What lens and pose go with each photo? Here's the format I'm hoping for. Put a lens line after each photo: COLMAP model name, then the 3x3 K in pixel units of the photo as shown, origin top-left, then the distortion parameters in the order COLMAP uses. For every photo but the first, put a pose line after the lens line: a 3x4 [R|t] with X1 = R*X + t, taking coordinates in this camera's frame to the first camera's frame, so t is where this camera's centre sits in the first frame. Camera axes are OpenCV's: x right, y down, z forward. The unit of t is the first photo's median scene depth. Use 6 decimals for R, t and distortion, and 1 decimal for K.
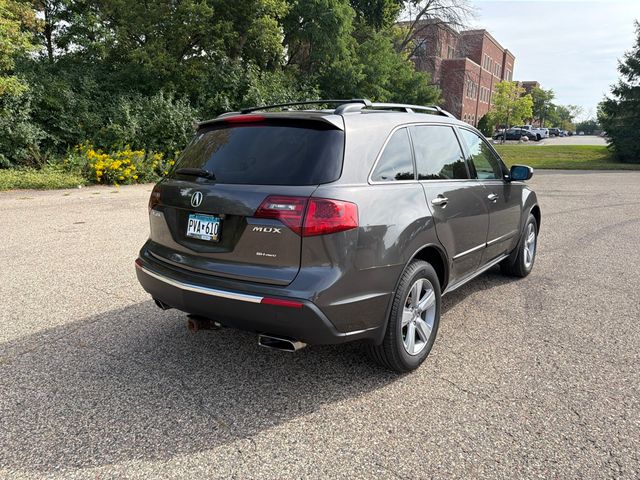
lens RADIAL K [[450.0, 0, 324.7], [0, 450.0, 237.7], [0, 0, 1]] dist [0.030861, -0.043364]
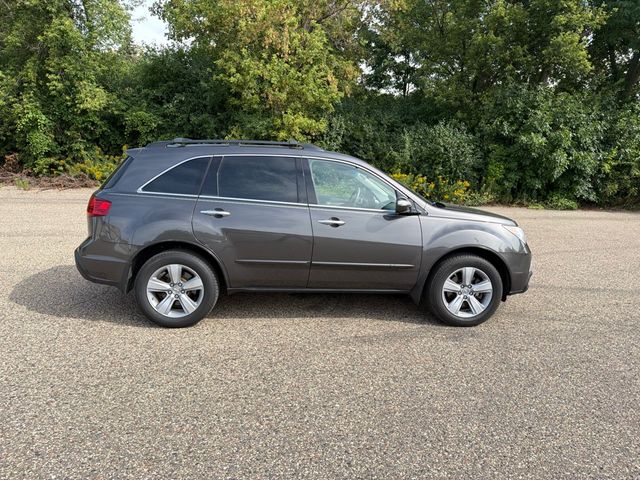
lens RADIAL K [[450.0, 0, 322.4], [0, 450.0, 242.1], [0, 0, 1]] dist [0.030861, -0.043364]
pose [[0.677935, 0.140541, -0.721562, 0.266101], [-0.171357, 0.984727, 0.030802, -0.017265], [0.714871, 0.102763, 0.691664, 0.059794]]
